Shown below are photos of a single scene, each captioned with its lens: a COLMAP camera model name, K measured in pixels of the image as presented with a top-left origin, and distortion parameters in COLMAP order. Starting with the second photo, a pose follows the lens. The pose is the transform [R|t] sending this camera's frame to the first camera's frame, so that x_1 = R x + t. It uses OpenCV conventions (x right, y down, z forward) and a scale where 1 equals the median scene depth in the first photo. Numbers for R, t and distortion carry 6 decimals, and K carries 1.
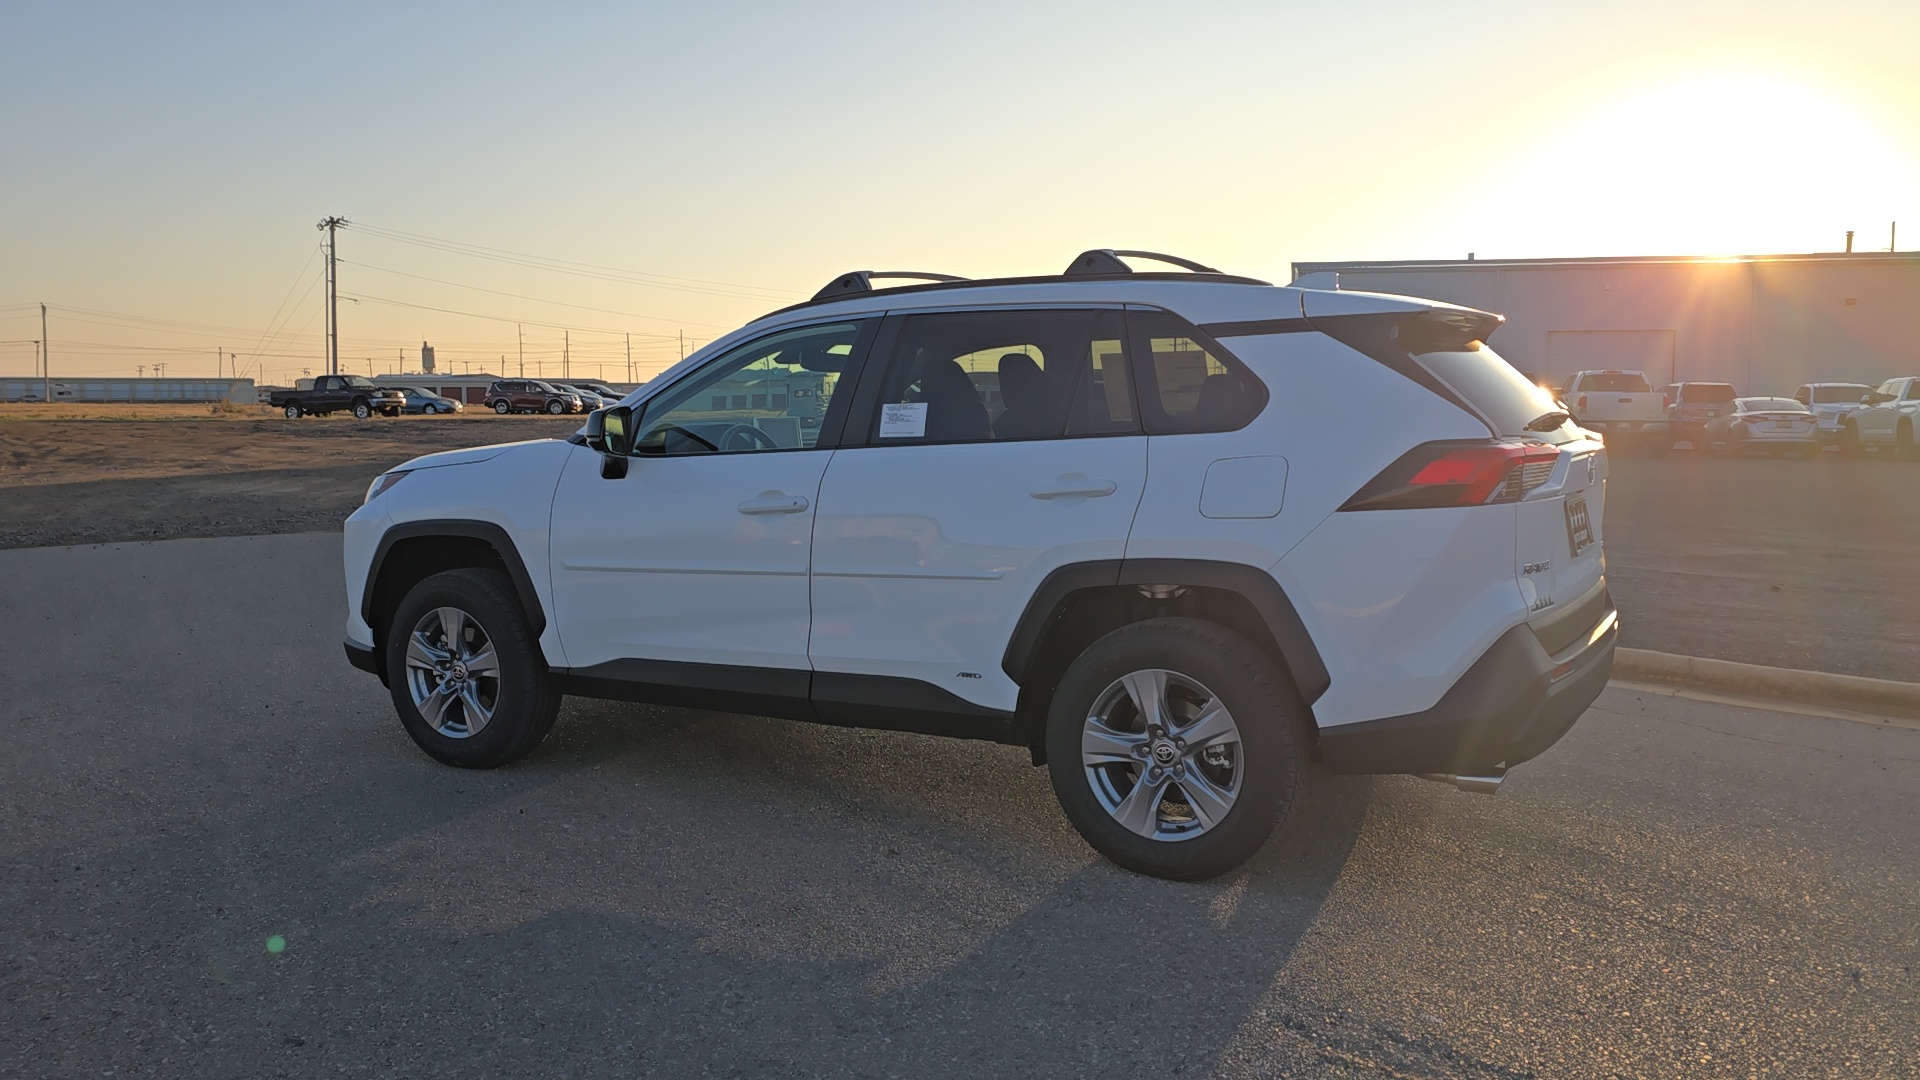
lens RADIAL K [[1590.2, 0, 969.3], [0, 1590.2, 542.9], [0, 0, 1]] dist [-0.005253, -0.004453]
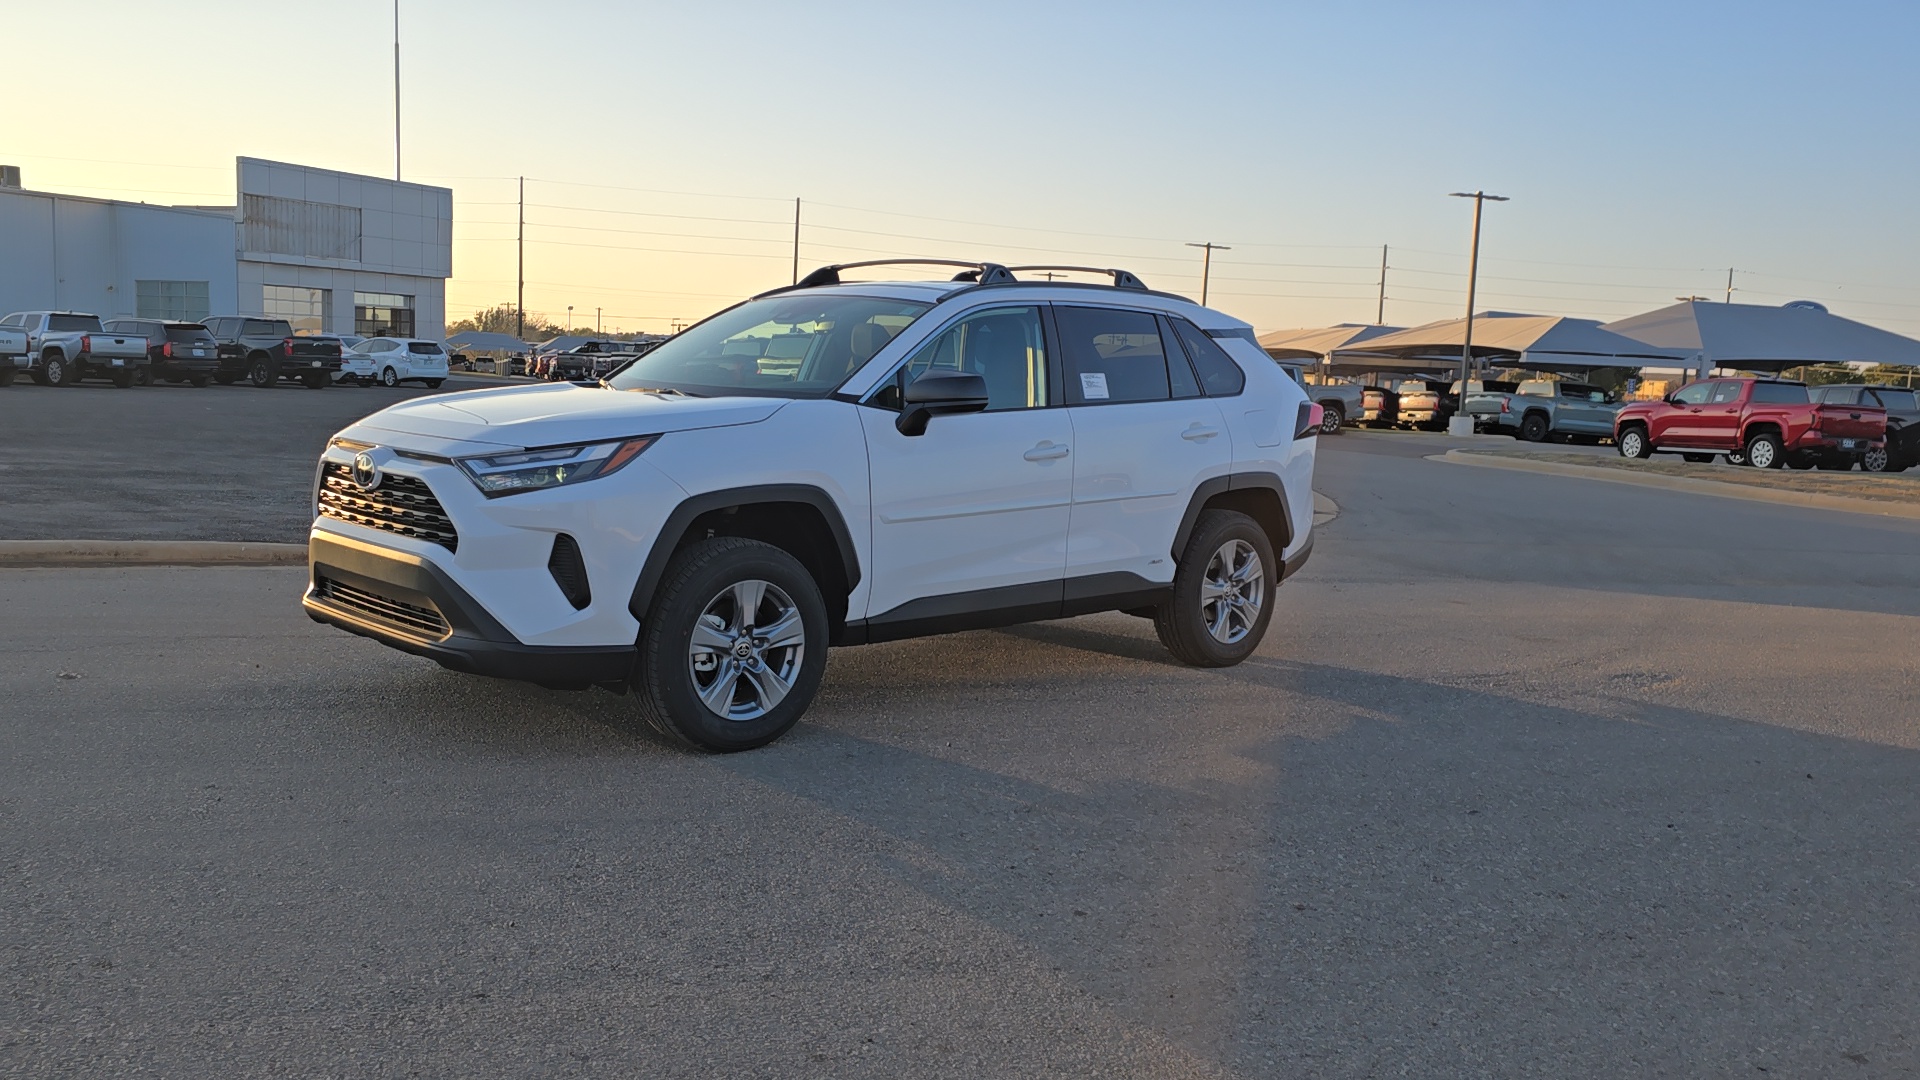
lens RADIAL K [[1598.1, 0, 960.0], [0, 1598.1, 540.0], [0, 0, 1]] dist [-0.001640, 0.003049]
pose [[0.265746, -0.093012, 0.959546, -1.358746], [0.044462, 0.995458, 0.084180, -0.063994], [-0.963017, 0.020293, 0.268675, 0.722301]]
